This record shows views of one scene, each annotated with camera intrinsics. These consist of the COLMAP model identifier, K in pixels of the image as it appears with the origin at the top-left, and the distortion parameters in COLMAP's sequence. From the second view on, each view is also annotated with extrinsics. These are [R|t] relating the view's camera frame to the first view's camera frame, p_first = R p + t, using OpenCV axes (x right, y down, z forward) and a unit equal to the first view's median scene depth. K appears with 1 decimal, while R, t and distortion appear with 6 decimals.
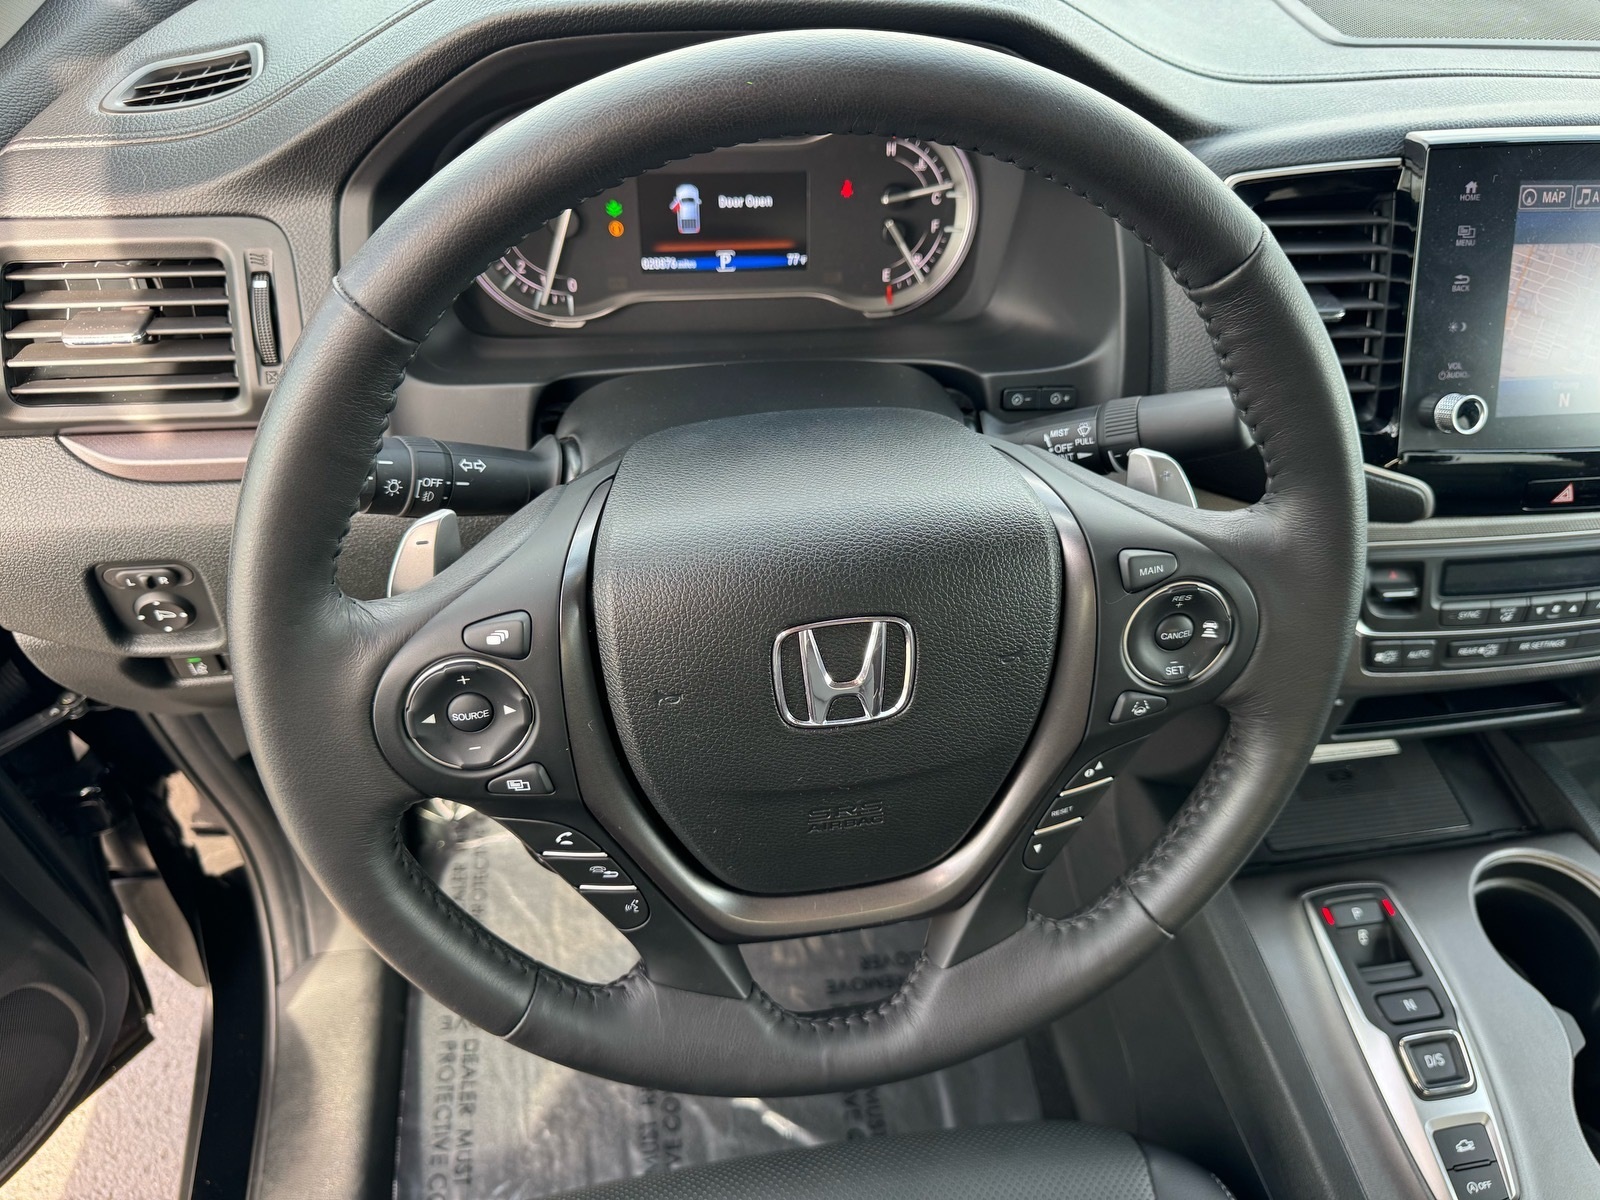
lens RADIAL K [[1154.0, 0, 798.1], [0, 1154.0, 609.3], [0, 0, 1]] dist [0.065401, -0.088562]
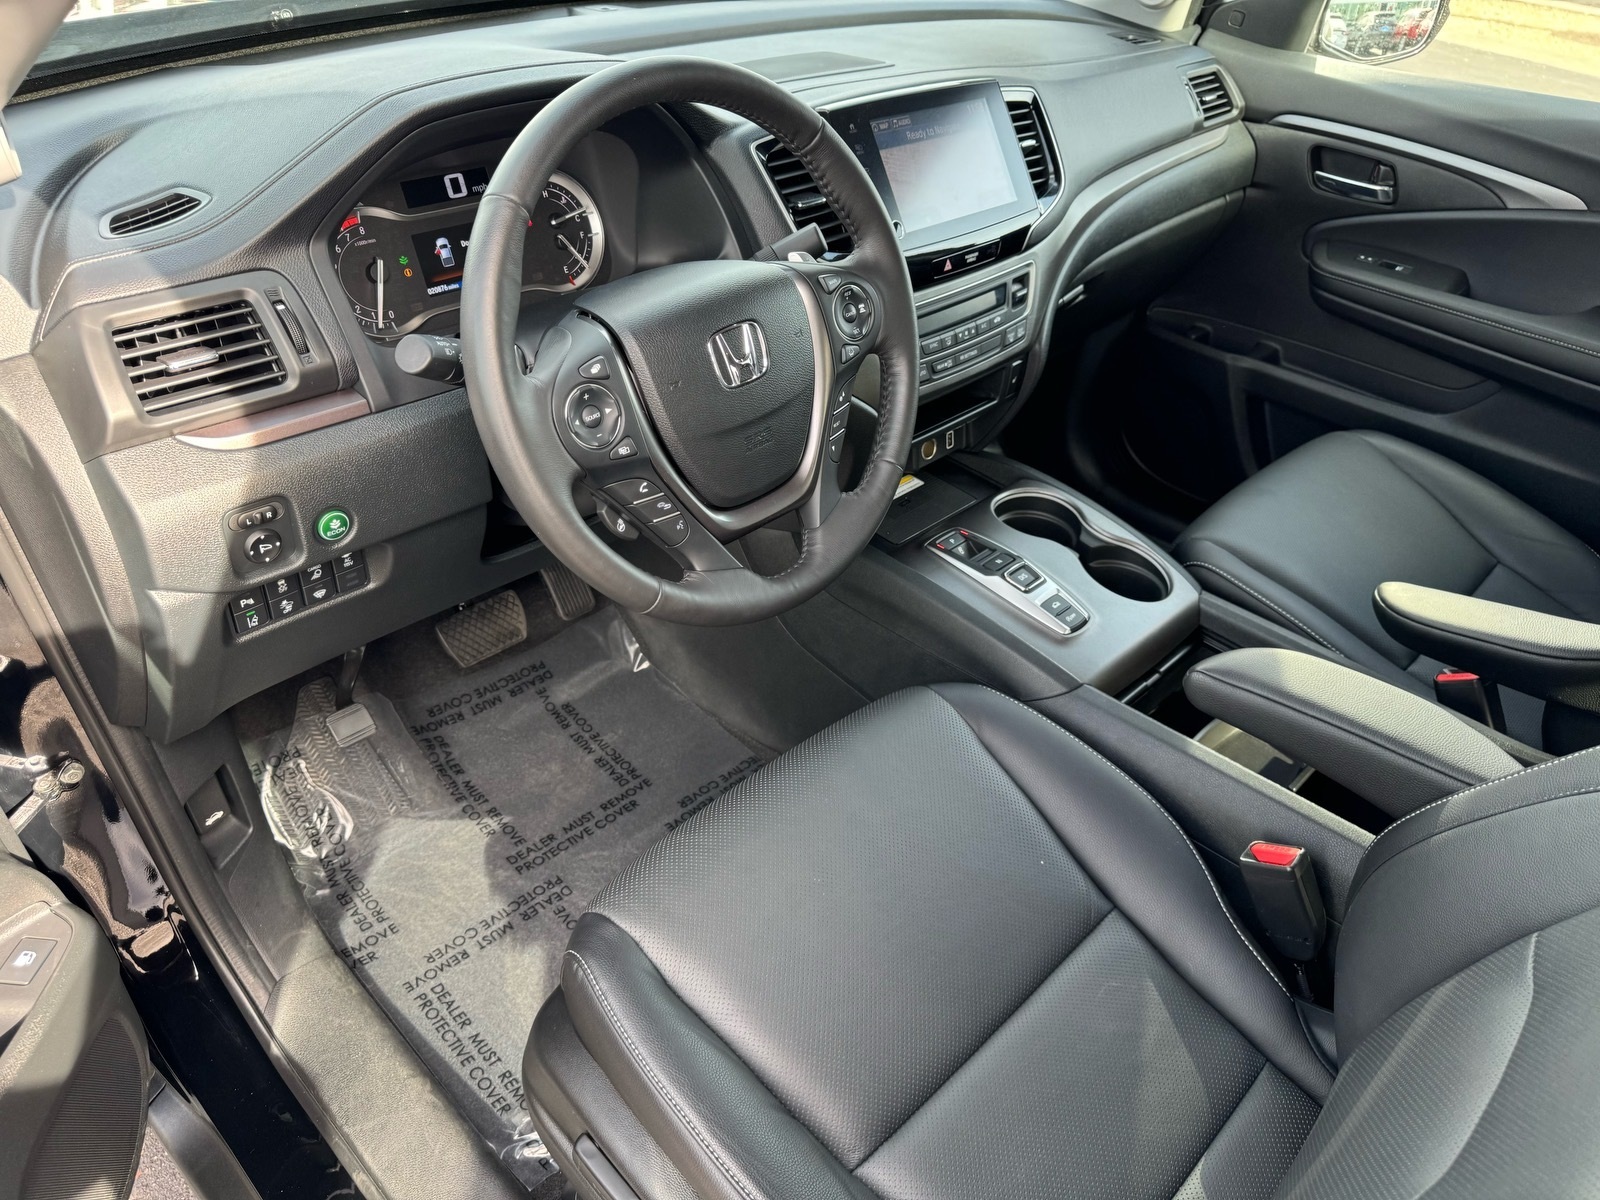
lens RADIAL K [[1137.5, 0, 790.4], [0, 1137.5, 604.7], [0, 0, 1]] dist [0.114267, -0.146659]
pose [[0.815393, -0.362595, 0.451285, -0.699084], [0.429990, 0.901291, -0.052754, 0.436101], [-0.387611, 0.237064, 0.890819, -0.542767]]
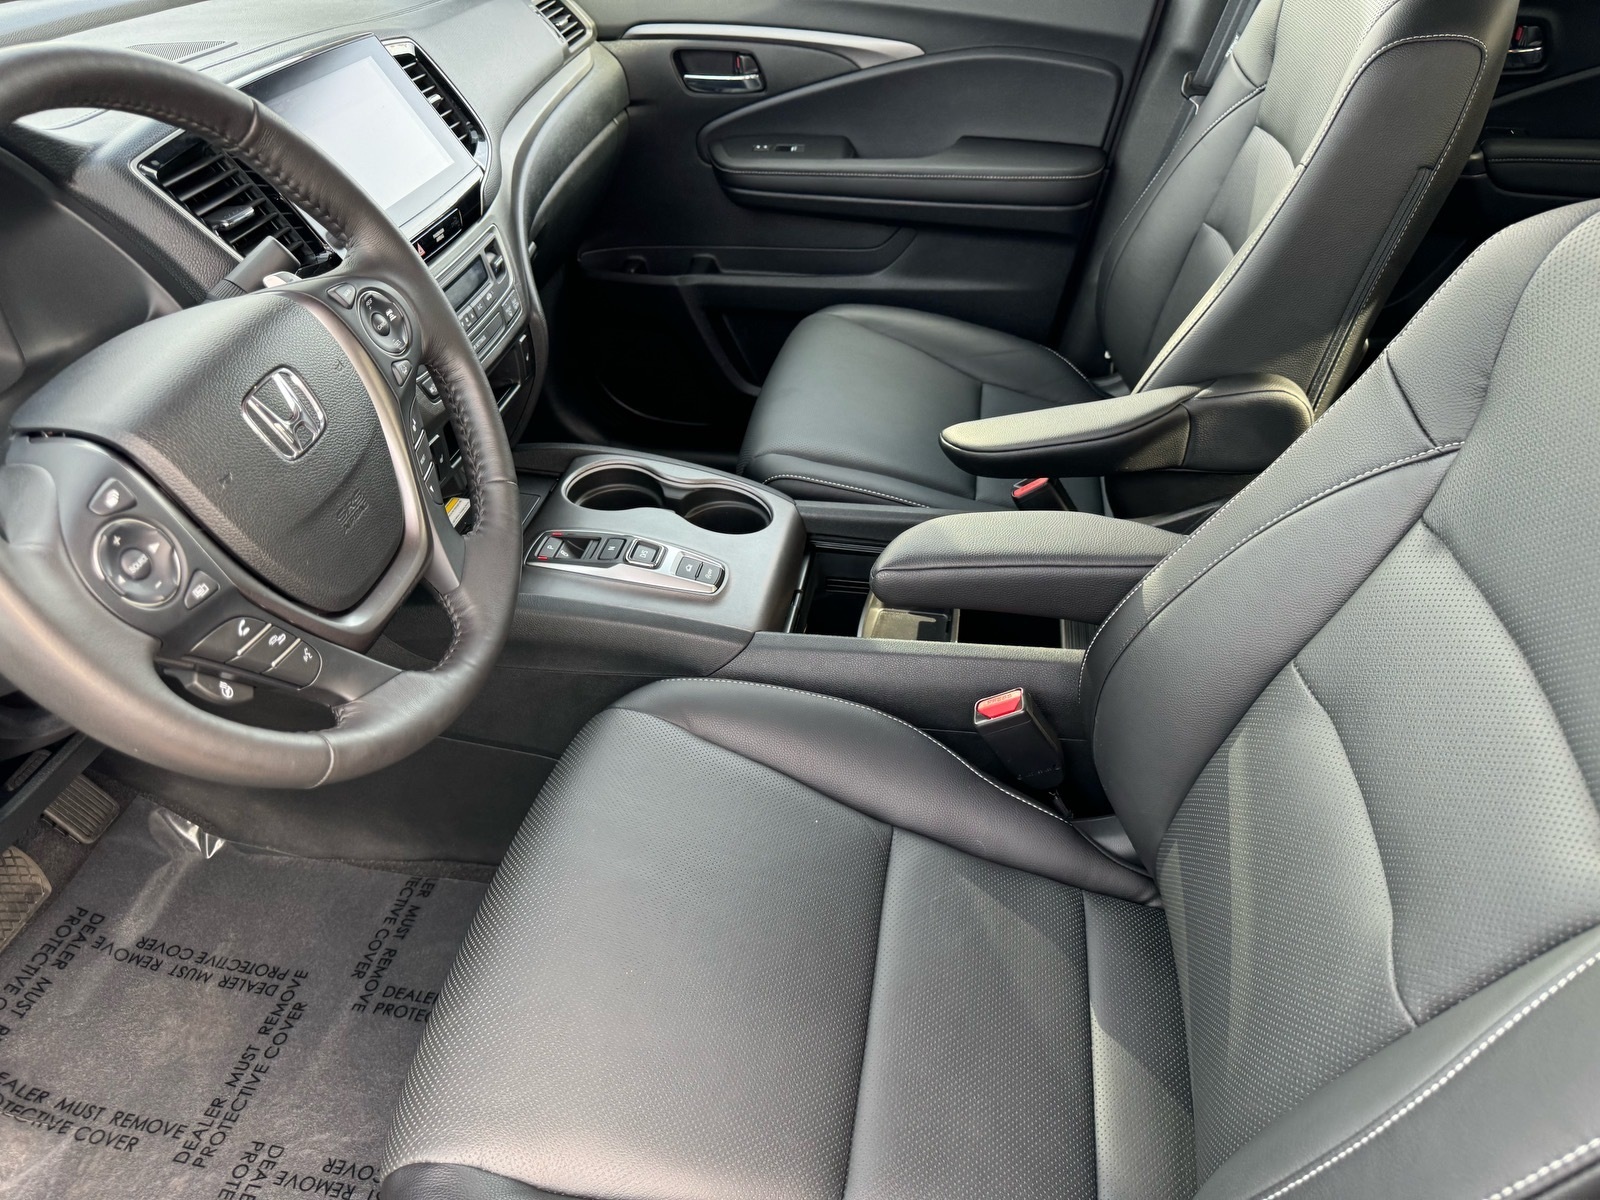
lens RADIAL K [[1154.0, 0, 798.1], [0, 1154.0, 609.3], [0, 0, 1]] dist [0.065401, -0.088562]
pose [[0.332307, -0.626480, 0.705050, -0.717658], [0.728578, 0.645221, 0.229922, 0.262477], [-0.598954, 0.437279, 0.670851, -0.251286]]
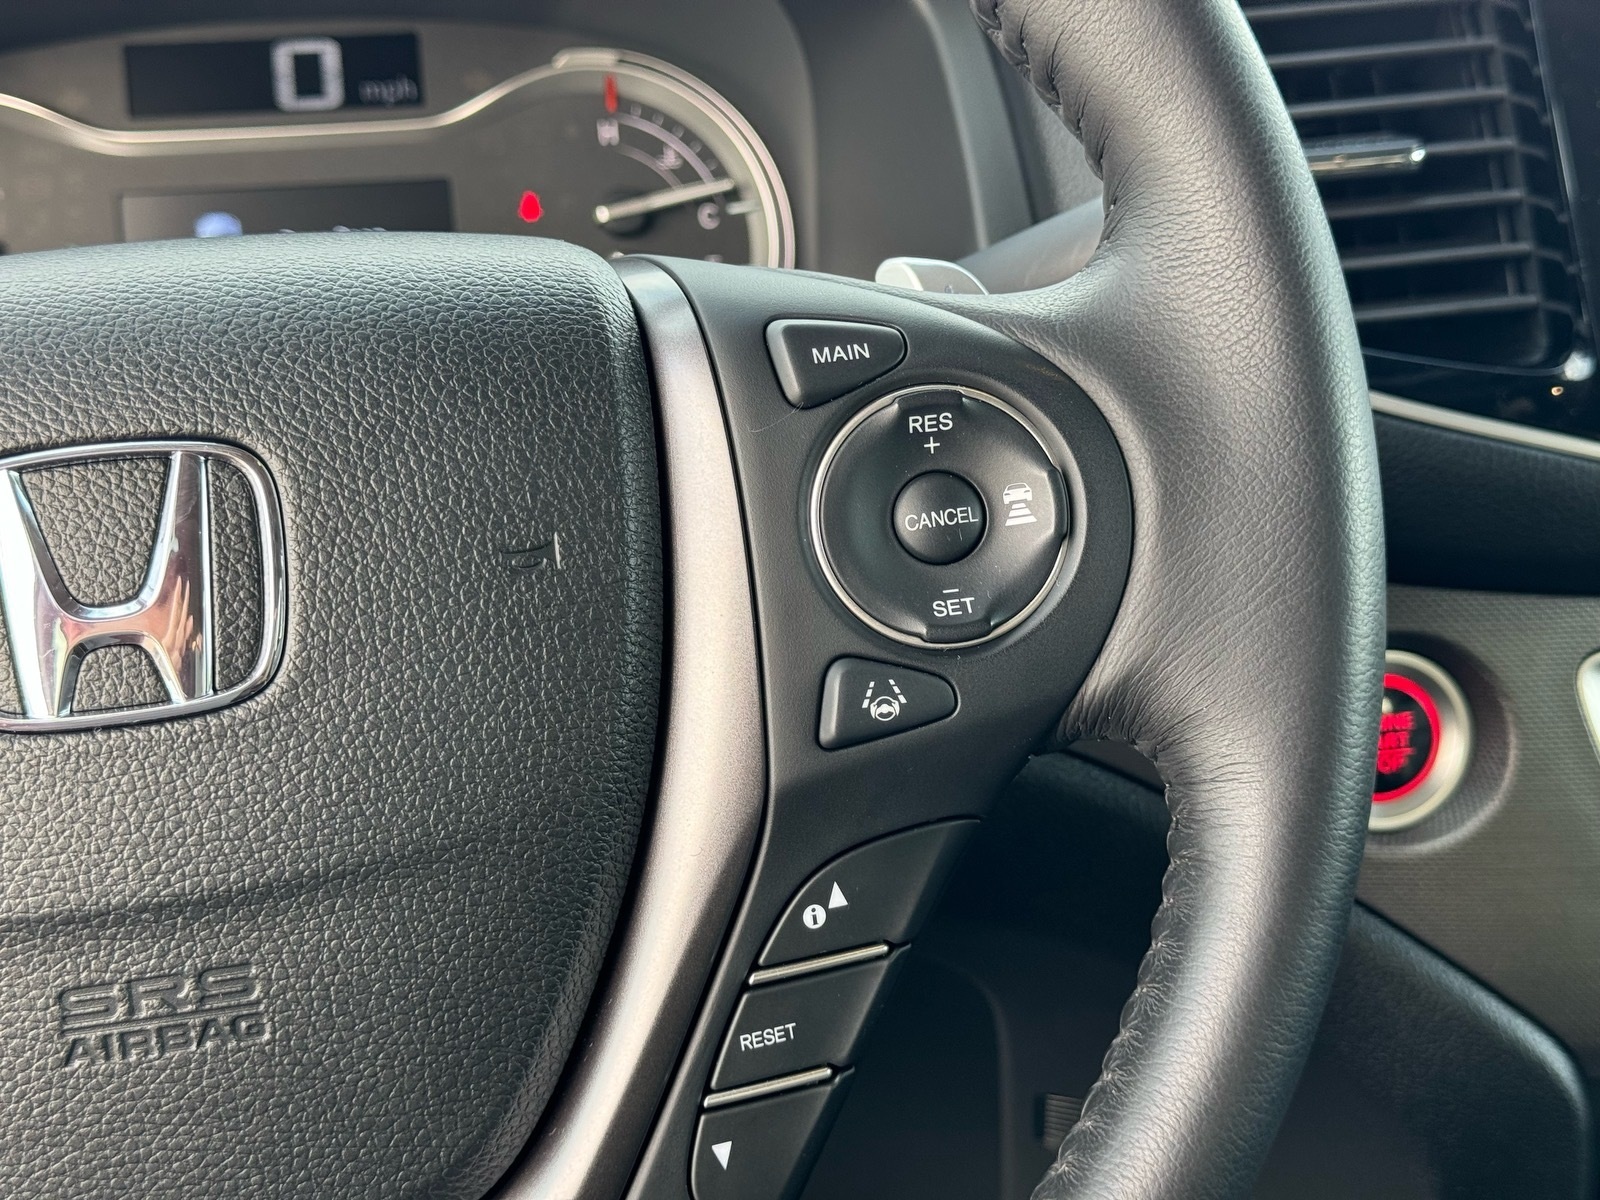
lens RADIAL K [[2302.1, 0, 764.5], [0, 2302.1, 564.4], [0, 0, 1]] dist [0.171340, -0.028510]
pose [[0.994932, -0.084914, -0.053844, 0.228536], [0.051568, 0.890661, -0.451734, 0.313476], [0.086316, 0.446668, 0.890526, 0.181061]]
